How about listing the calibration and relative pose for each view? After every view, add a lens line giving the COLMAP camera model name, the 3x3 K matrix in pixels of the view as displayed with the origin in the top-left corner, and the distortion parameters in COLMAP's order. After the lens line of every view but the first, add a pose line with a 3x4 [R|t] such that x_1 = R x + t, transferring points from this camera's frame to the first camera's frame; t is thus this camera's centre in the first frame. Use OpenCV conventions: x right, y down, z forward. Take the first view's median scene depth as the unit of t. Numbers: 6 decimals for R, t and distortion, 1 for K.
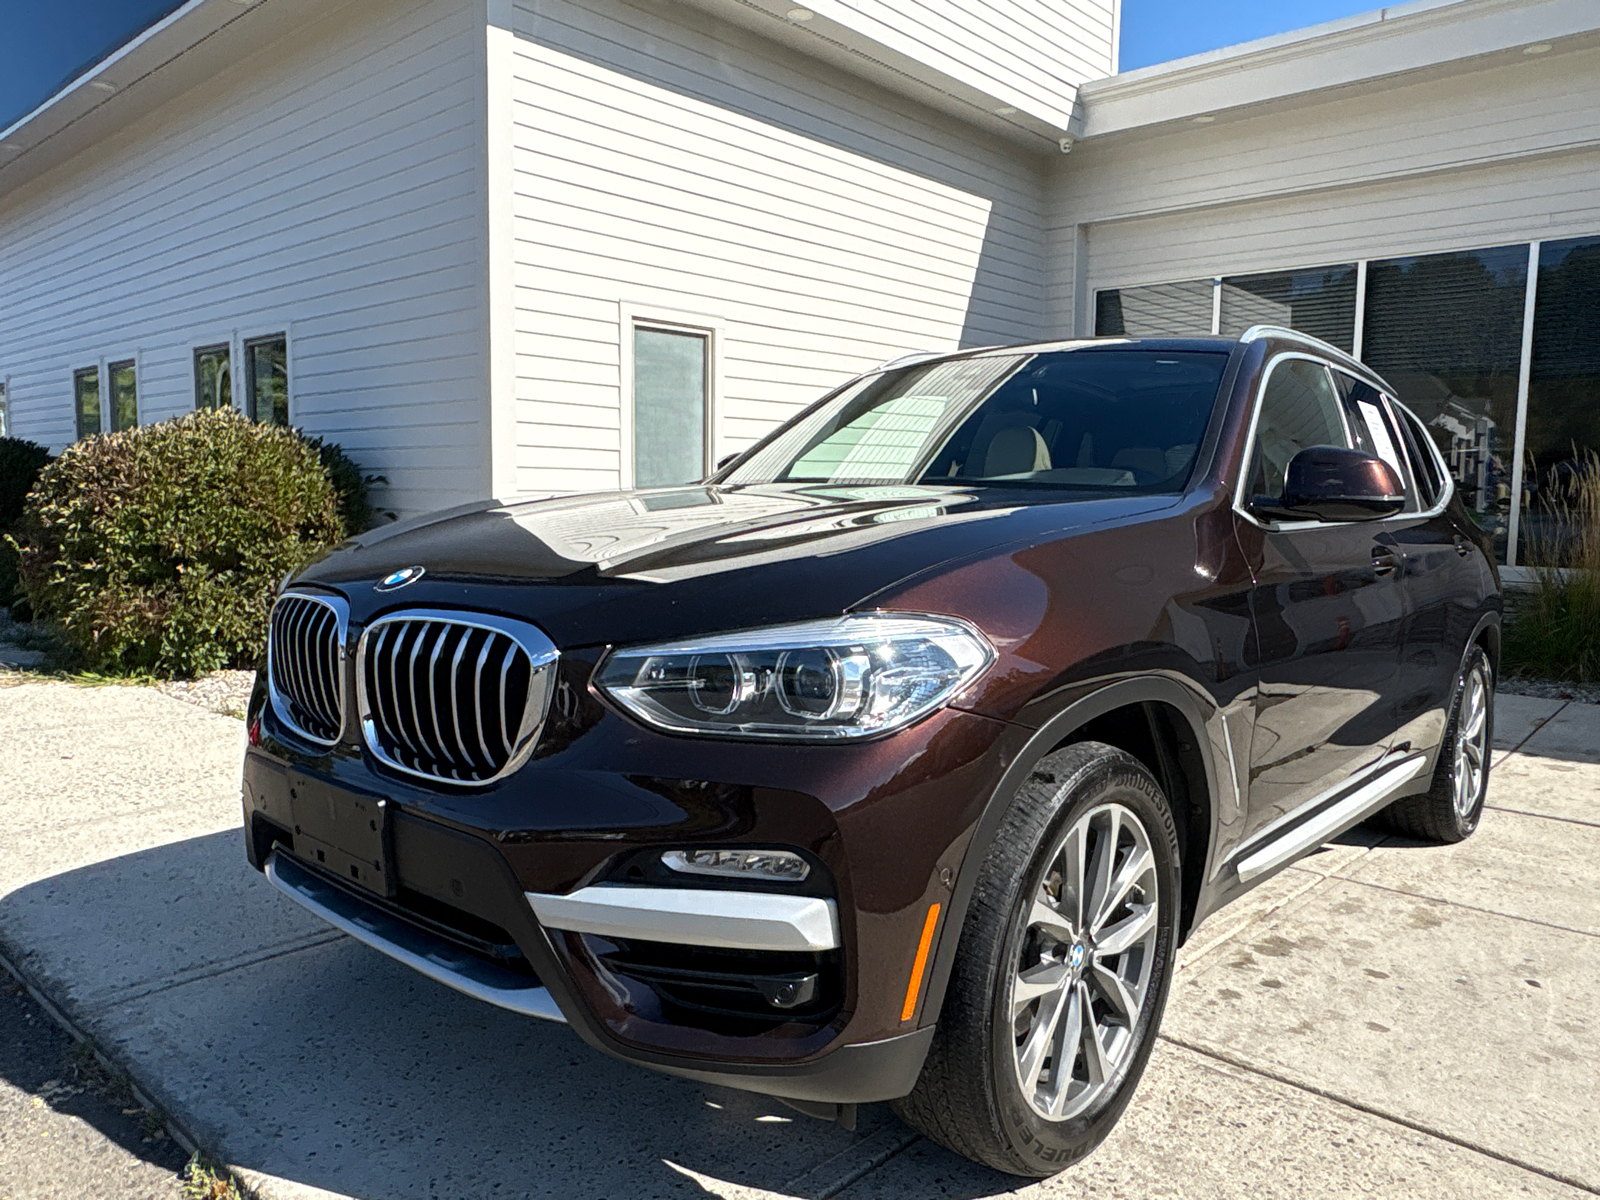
lens RADIAL K [[1150.1, 0, 799.8], [0, 1150.1, 599.8], [0, 0, 1]] dist [-0.006736, 0.009823]
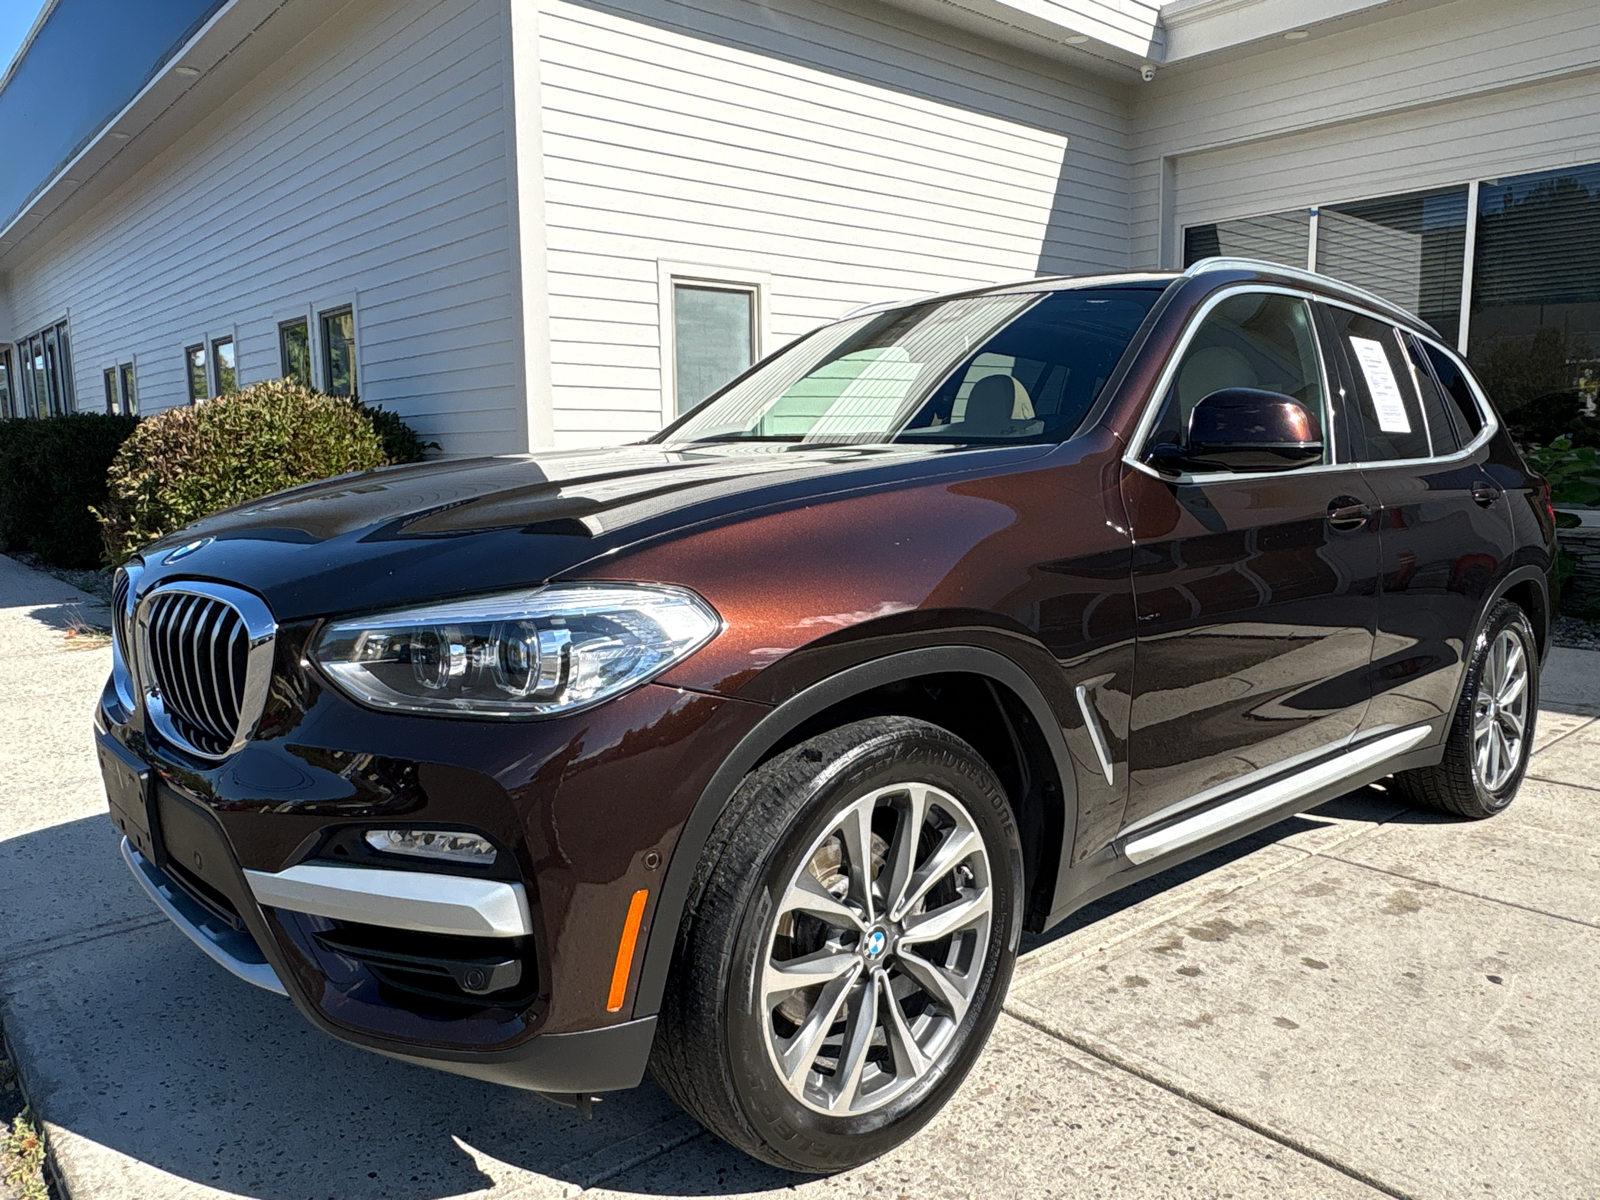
lens RADIAL K [[1150.1, 0, 798.5], [0, 1150.1, 599.1], [0, 0, 1]] dist [-0.006736, 0.009823]
pose [[0.992844, -0.007077, -0.119208, 0.168696], [0.011460, 0.999282, 0.036120, -0.003520], [0.118867, -0.037228, 0.992212, 0.040377]]
